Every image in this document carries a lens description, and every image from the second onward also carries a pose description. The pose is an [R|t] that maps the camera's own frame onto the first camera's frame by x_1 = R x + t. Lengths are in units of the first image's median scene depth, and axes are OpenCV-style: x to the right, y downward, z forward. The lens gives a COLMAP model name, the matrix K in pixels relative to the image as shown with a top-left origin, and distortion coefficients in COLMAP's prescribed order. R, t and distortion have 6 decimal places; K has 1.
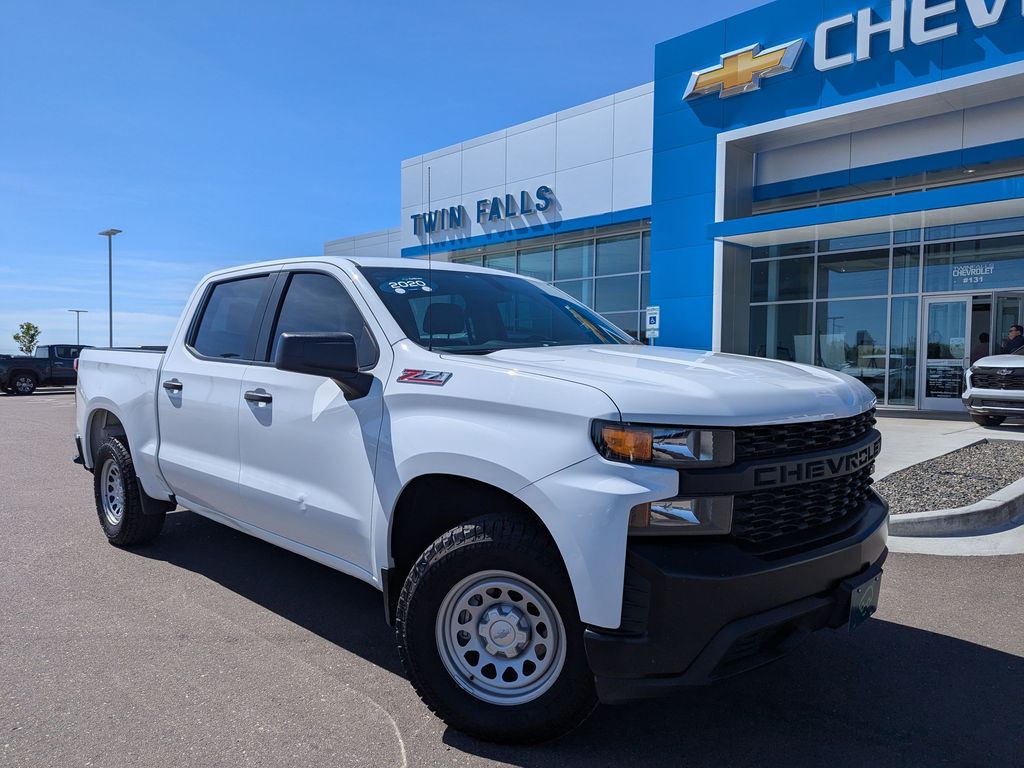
lens RADIAL K [[725.3, 0, 512.0], [0, 725.3, 384.0], [0, 0, 1]] dist [0.043774, -0.041295]
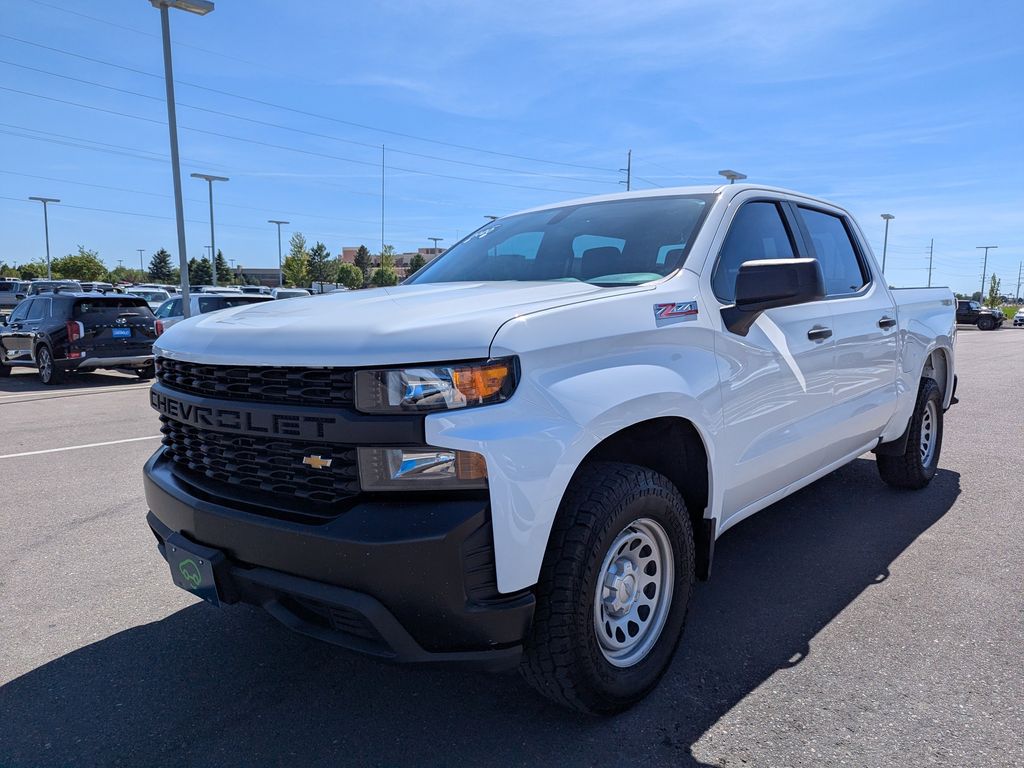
lens RADIAL K [[726.4, 0, 530.3], [0, 726.4, 382.8], [0, 0, 1]] dist [0.042533, -0.039811]
pose [[0.053172, 0.104164, -0.993138, 0.620321], [-0.029816, 0.994267, 0.102686, -0.013982], [0.998140, 0.024152, 0.055973, 0.624129]]
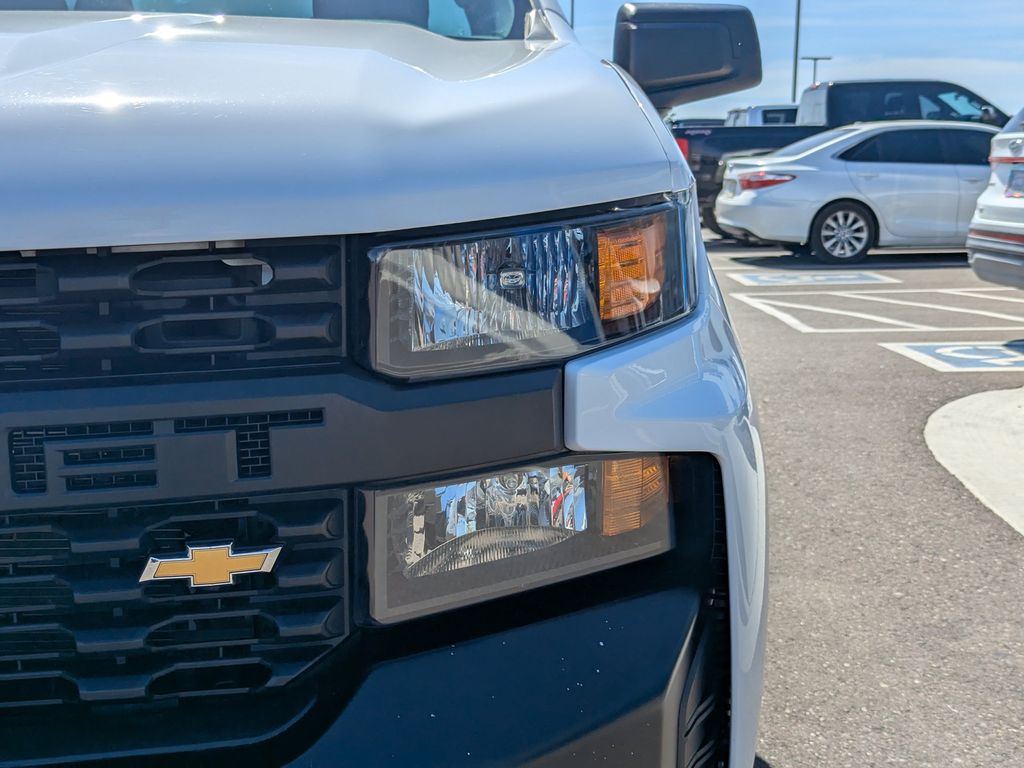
lens RADIAL K [[1458.6, 0, 512.0], [0, 1458.6, 384.0], [0, 0, 1]] dist [0.017454, 0.007430]
pose [[0.712829, 0.107289, -0.693082, 0.439951], [-0.018390, 0.990749, 0.134453, 0.008836], [0.701096, -0.083096, 0.708208, 0.424758]]
